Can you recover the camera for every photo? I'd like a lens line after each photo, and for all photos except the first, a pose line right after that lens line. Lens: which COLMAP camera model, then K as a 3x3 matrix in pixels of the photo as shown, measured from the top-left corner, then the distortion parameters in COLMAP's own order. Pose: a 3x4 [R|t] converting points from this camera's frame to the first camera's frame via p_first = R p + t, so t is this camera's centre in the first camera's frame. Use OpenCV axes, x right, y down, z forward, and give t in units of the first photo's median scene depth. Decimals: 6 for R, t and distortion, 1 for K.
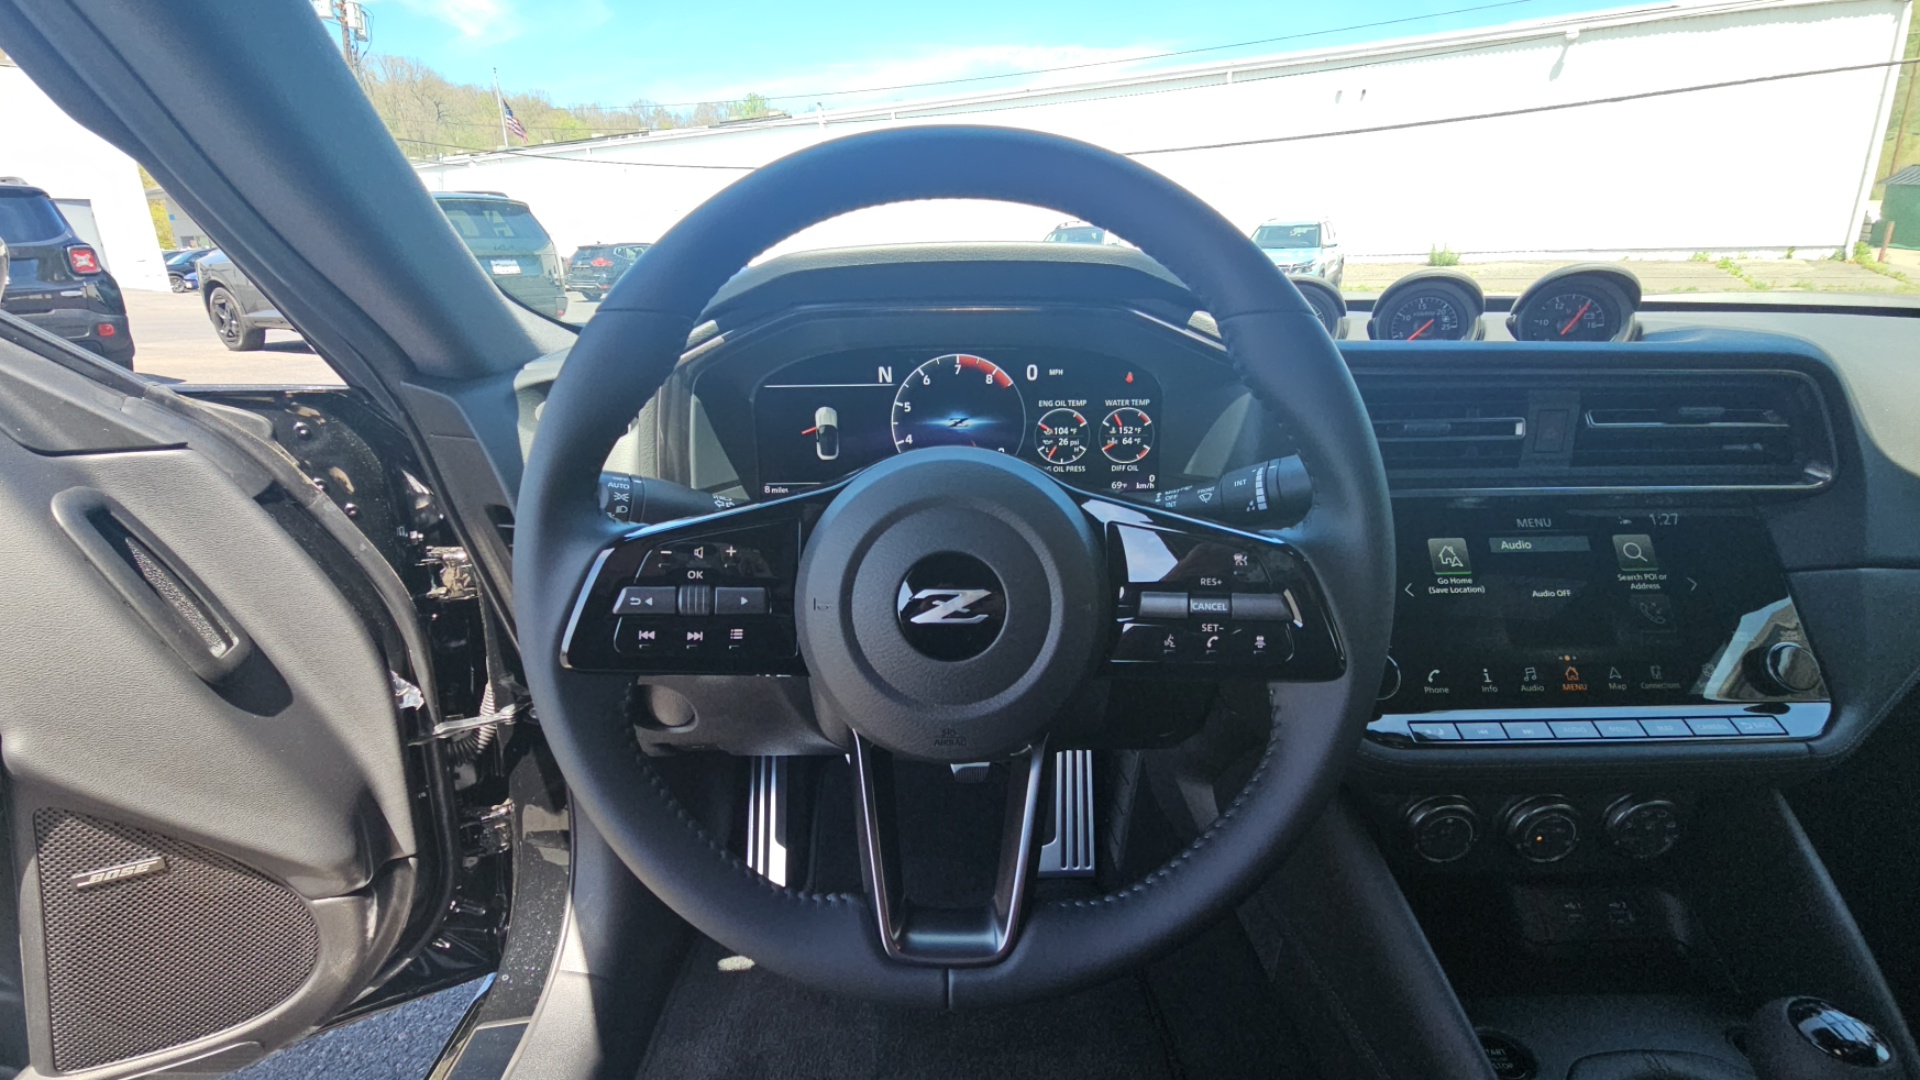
lens RADIAL K [[864.1, 0, 955.4], [0, 864.1, 538.2], [0, 0, 1]] dist [0.007889, -0.008489]
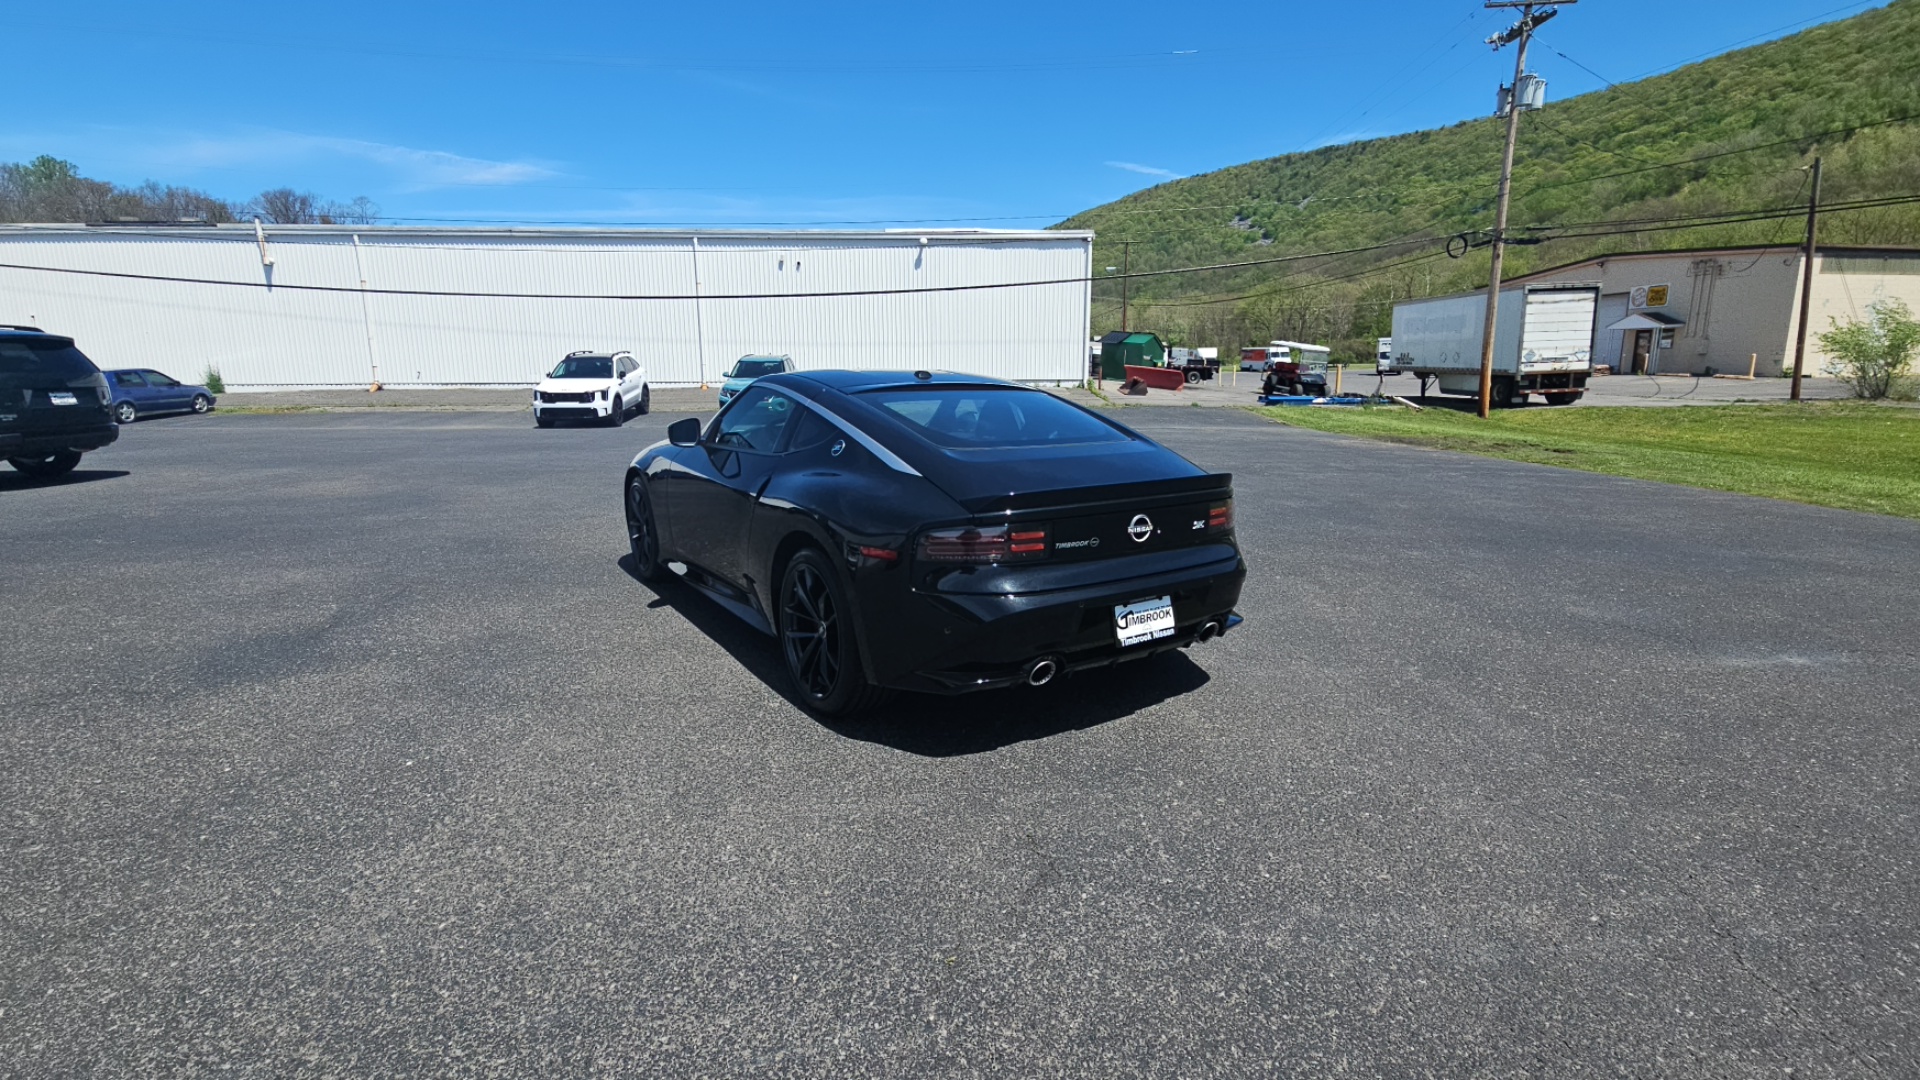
lens RADIAL K [[864.1, 0, 961.1], [0, 864.1, 531.9], [0, 0, 1]] dist [0.007889, -0.008489]
pose [[0.829879, -0.085086, 0.551418, -0.087732], [0.155802, 0.984329, -0.082595, 0.040977], [-0.535749, 0.154456, 0.830130, -0.173760]]
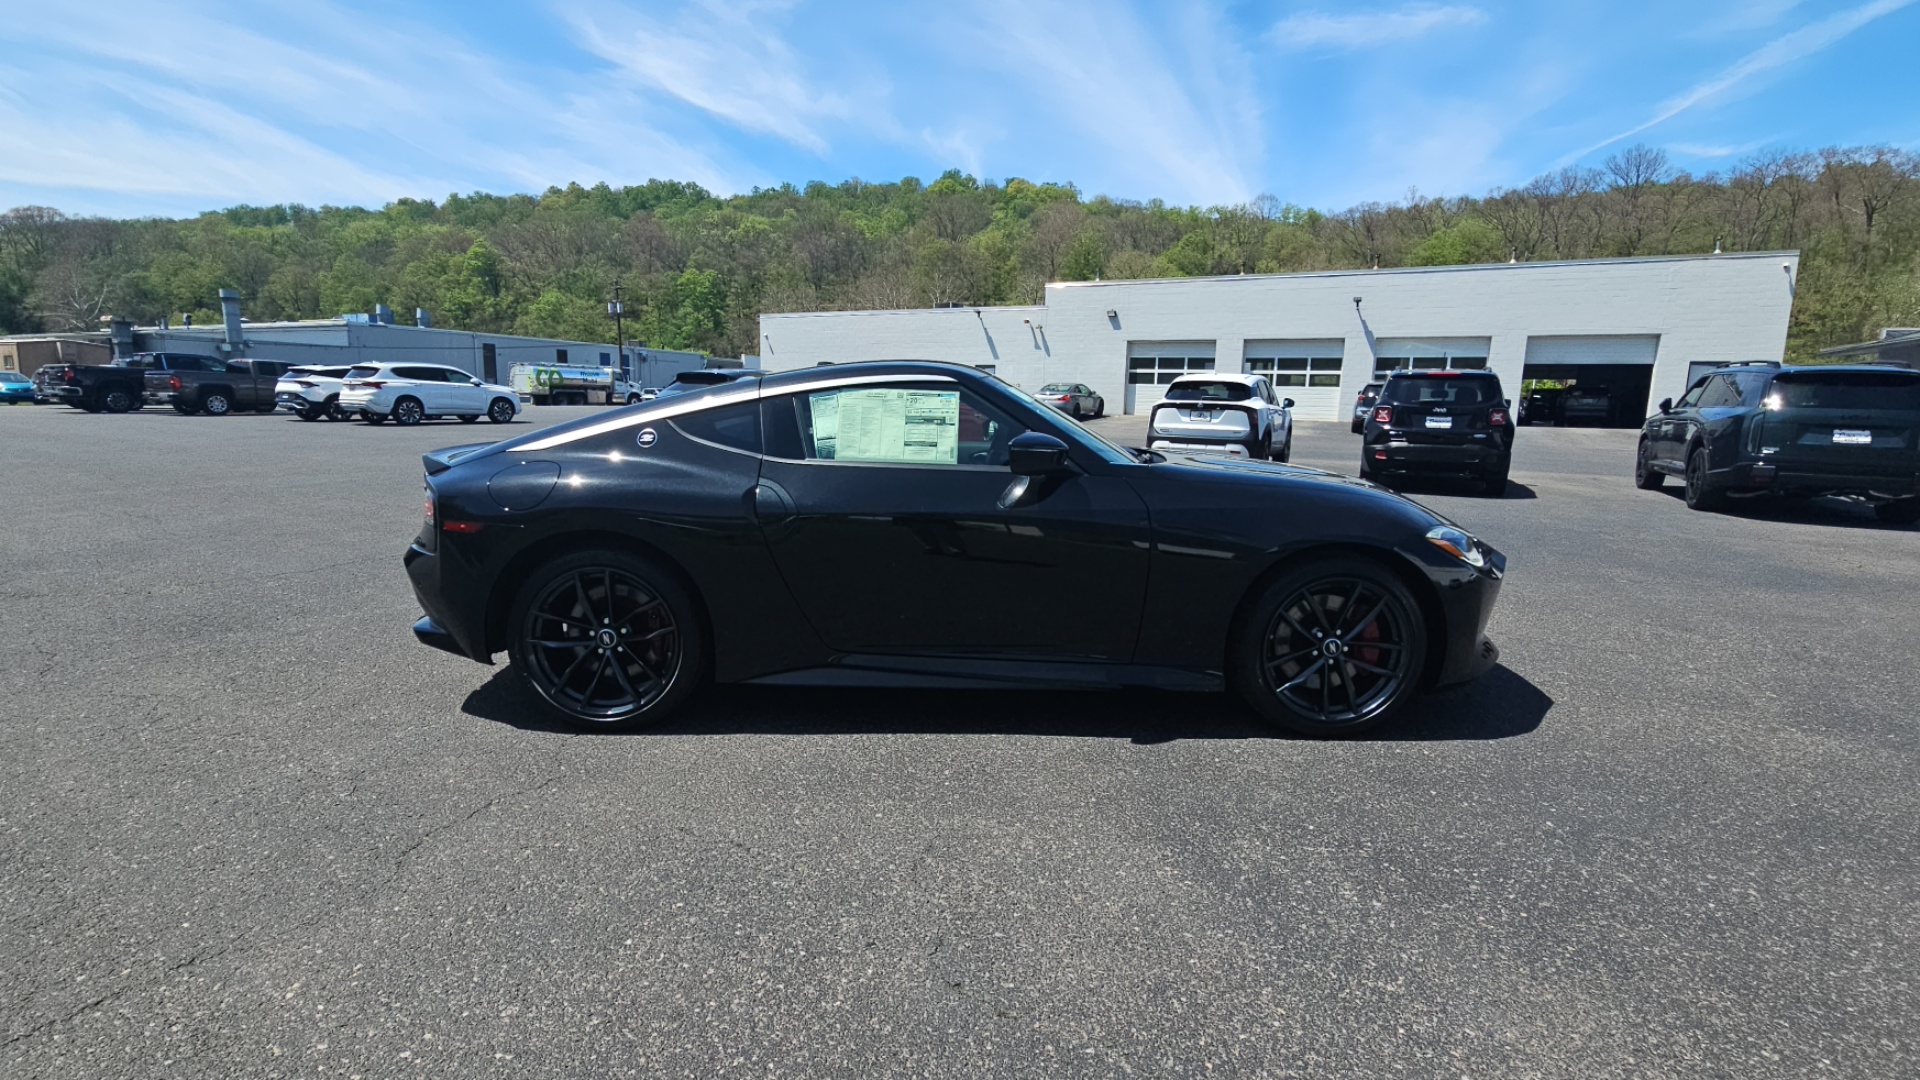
lens RADIAL K [[864.1, 0, 947.7], [0, 864.1, 510.9], [0, 0, 1]] dist [0.007889, -0.008489]
pose [[0.001876, 0.143361, -0.989669, 0.188999], [-0.325820, 0.935753, 0.134933, -0.014204], [0.945430, 0.322201, 0.048465, 0.005759]]
